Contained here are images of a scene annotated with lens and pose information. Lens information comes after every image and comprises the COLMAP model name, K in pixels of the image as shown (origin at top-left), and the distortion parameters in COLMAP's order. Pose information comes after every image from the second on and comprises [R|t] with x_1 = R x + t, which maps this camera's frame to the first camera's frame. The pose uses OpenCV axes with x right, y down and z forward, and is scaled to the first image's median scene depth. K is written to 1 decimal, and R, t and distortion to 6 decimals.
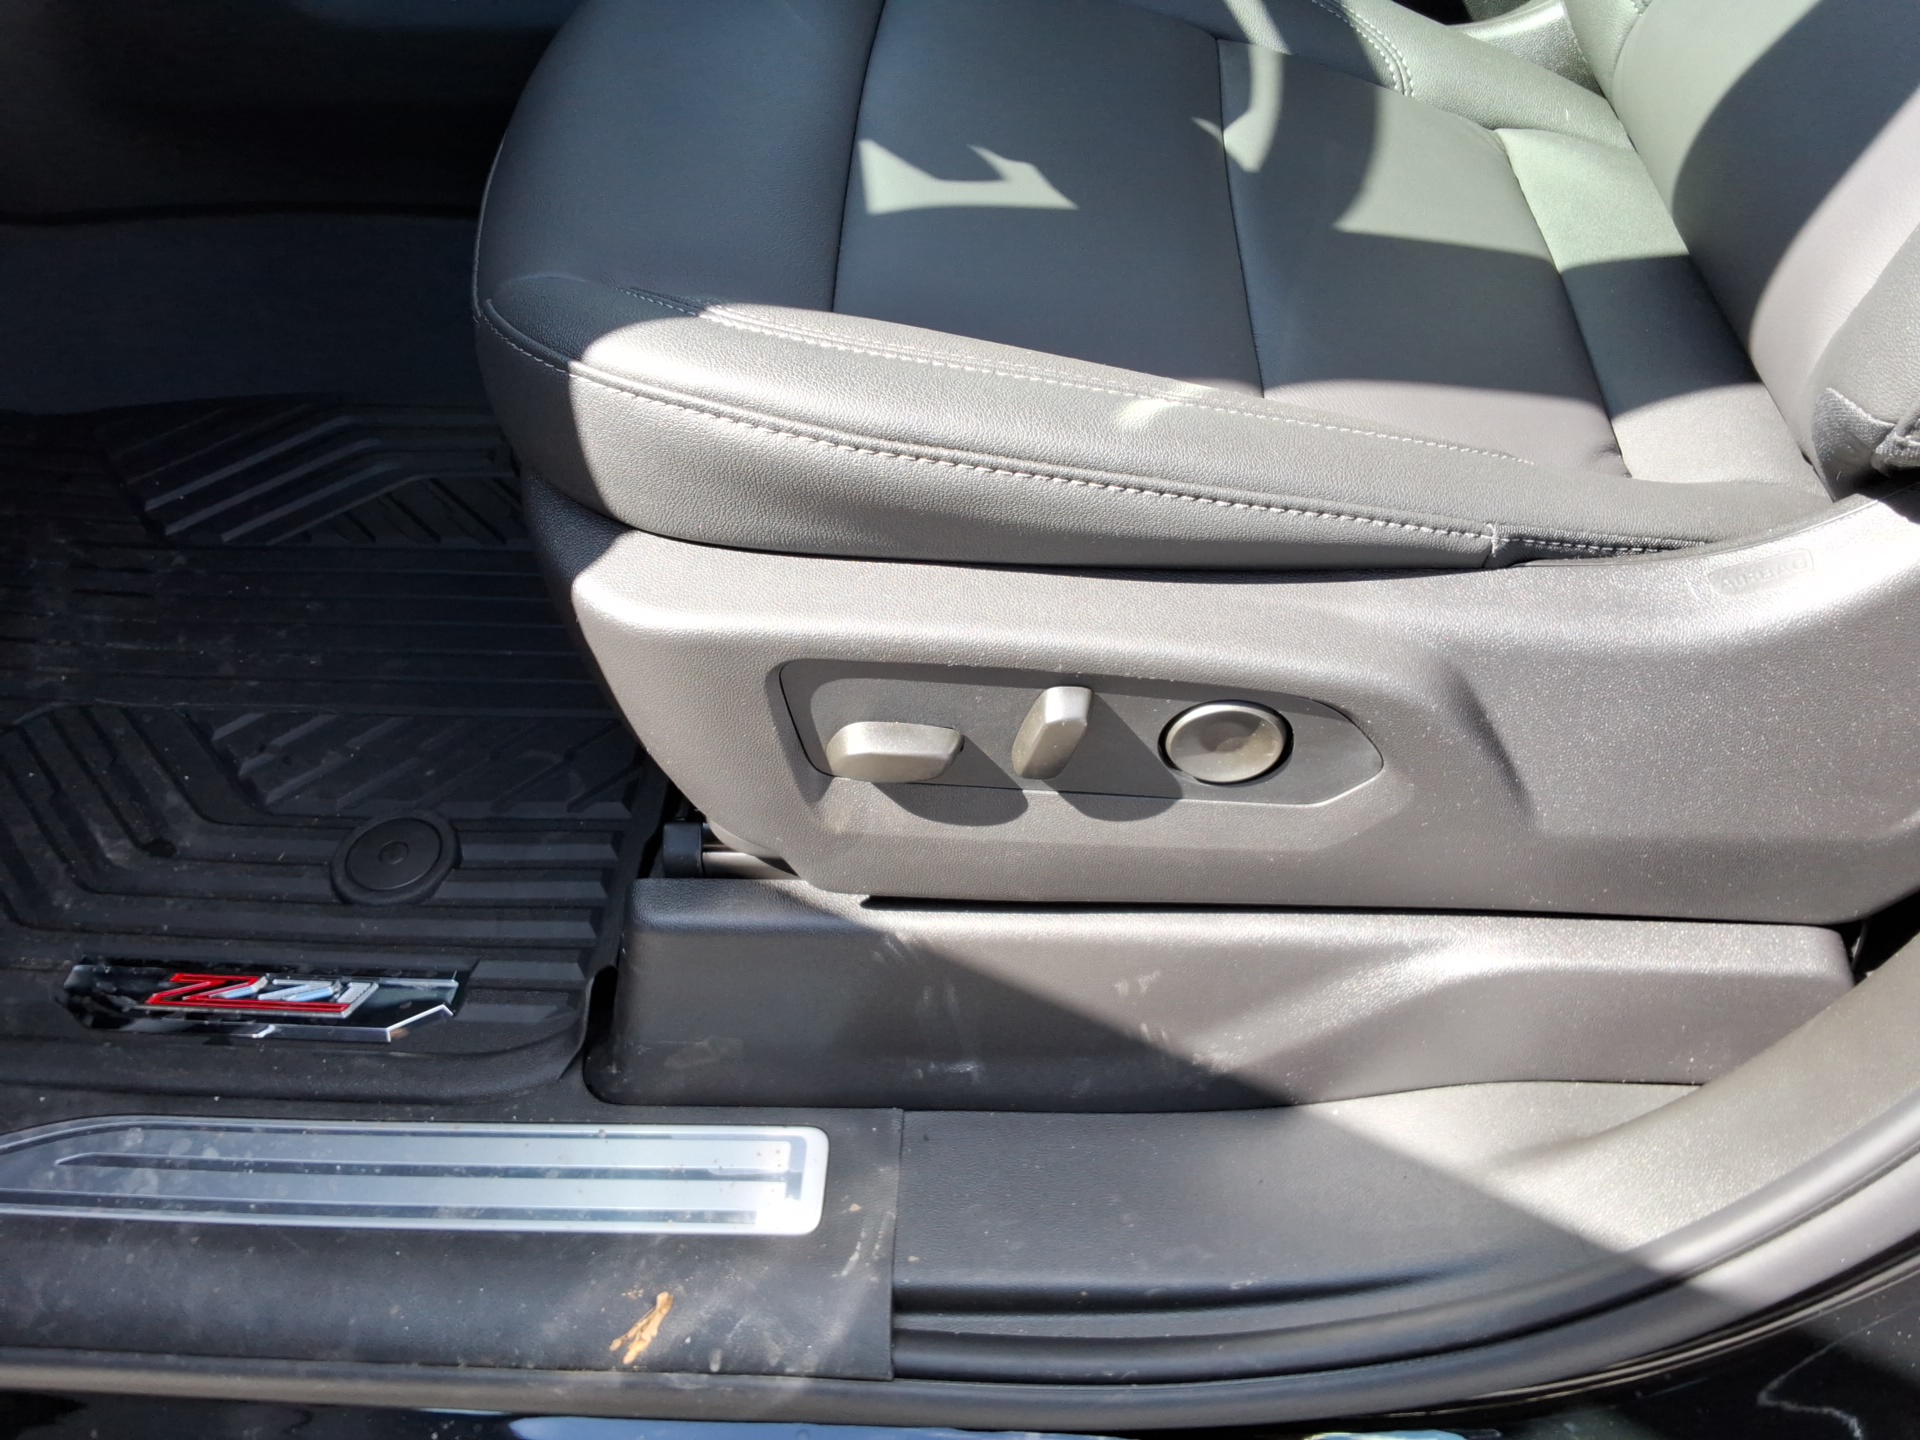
lens RADIAL K [[1558.0, 0, 960.0], [0, 1558.0, 720.0], [0, 0, 1]] dist [0.114363, -0.195312]
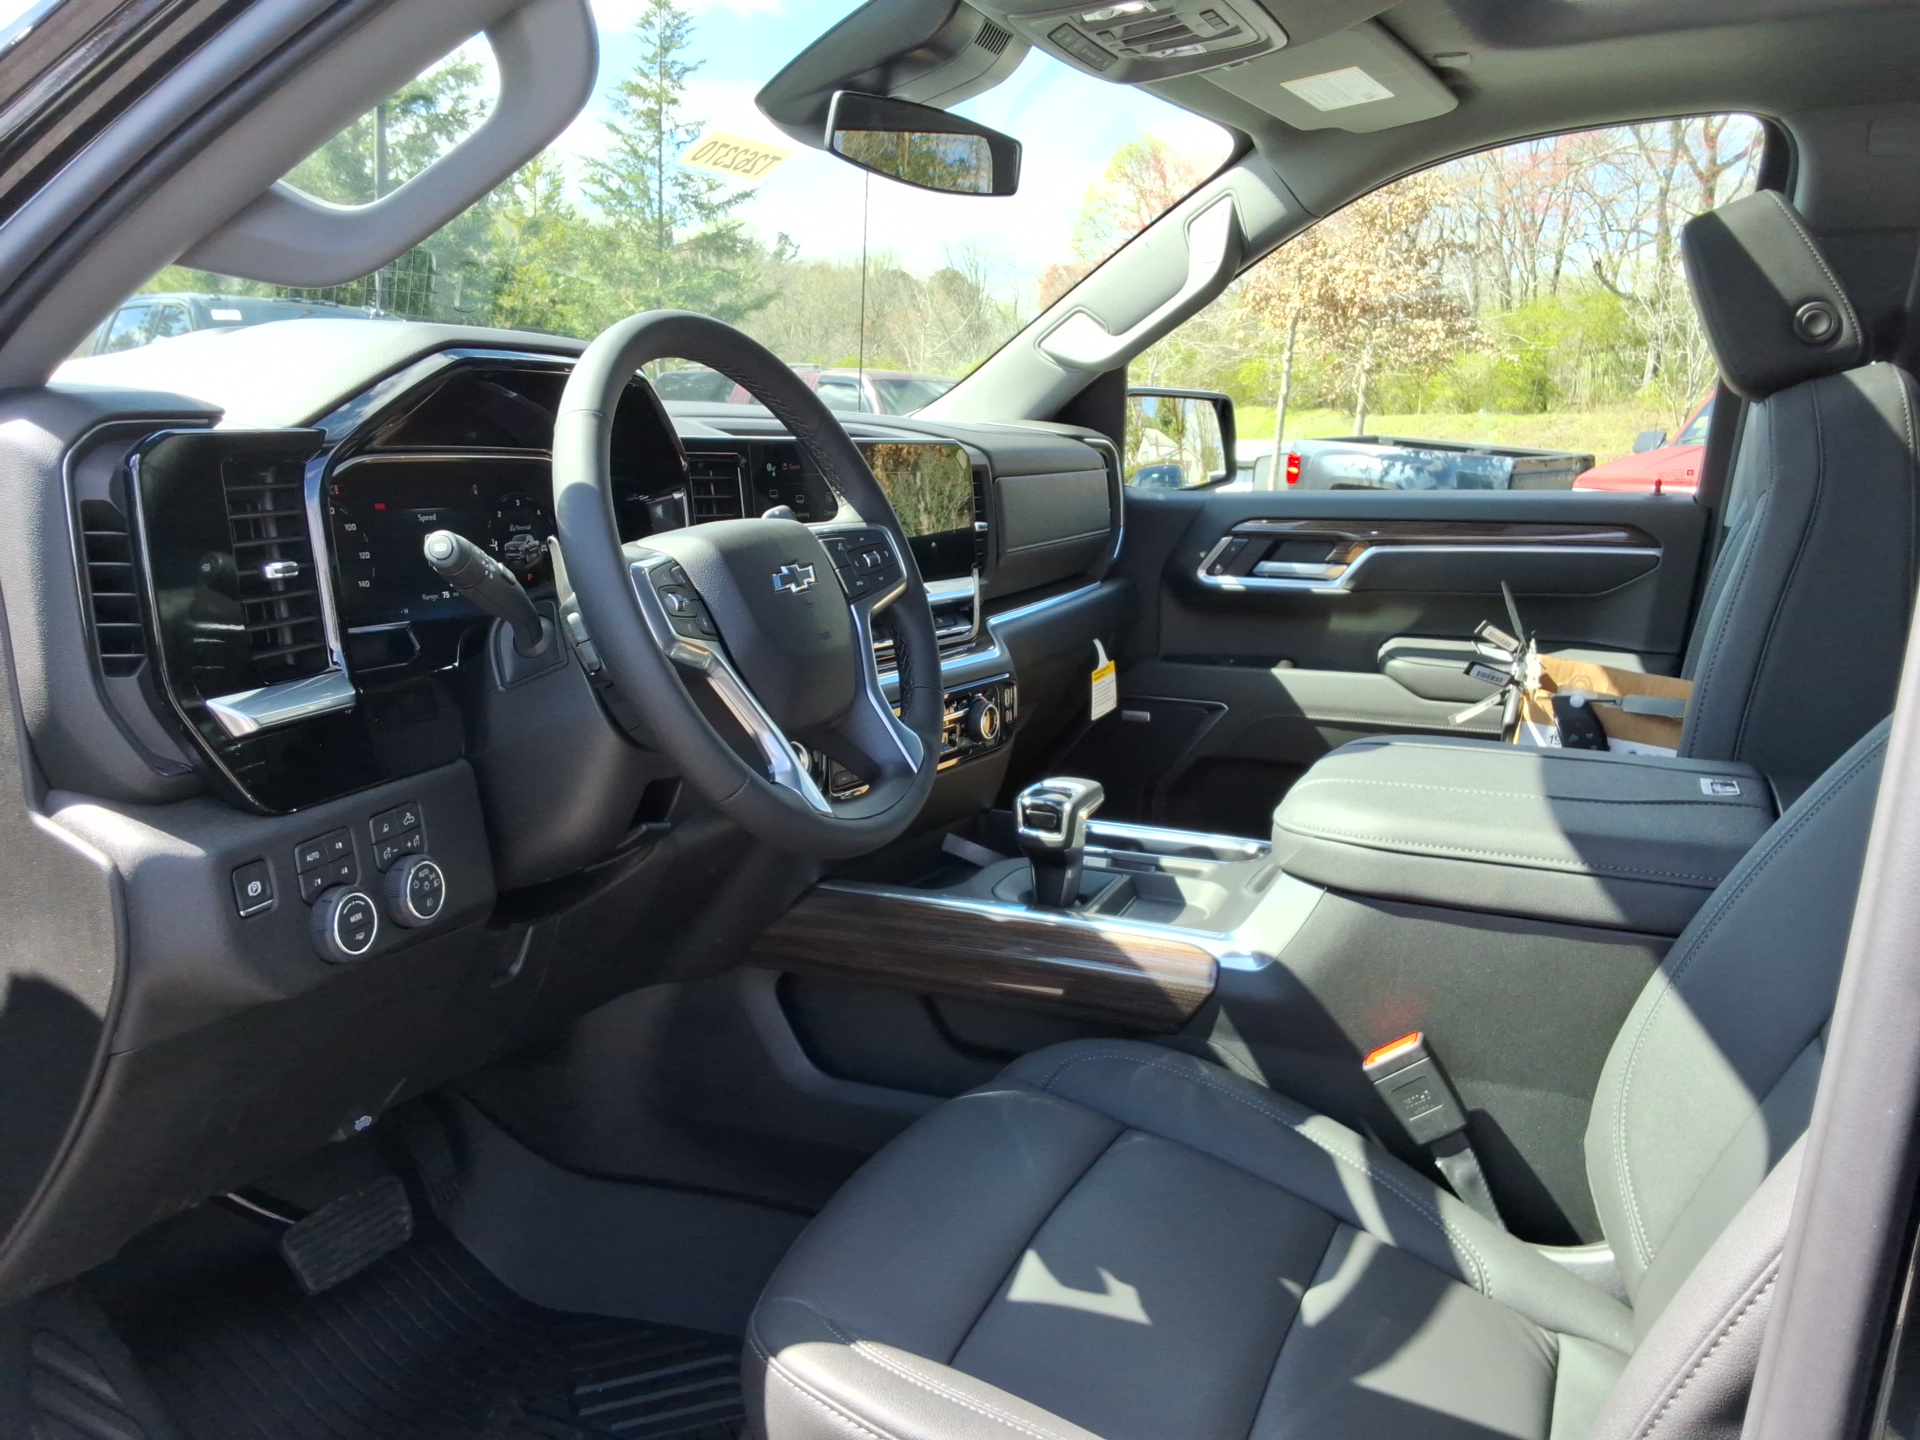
lens RADIAL K [[1558.0, 0, 960.0], [0, 1558.0, 720.0], [0, 0, 1]] dist [0.114363, -0.195312]
pose [[0.930556, 0.080410, -0.357210, 0.388126], [-0.271662, 0.805718, -0.526326, 0.048849], [0.245489, 0.586816, 0.771610, -0.527626]]
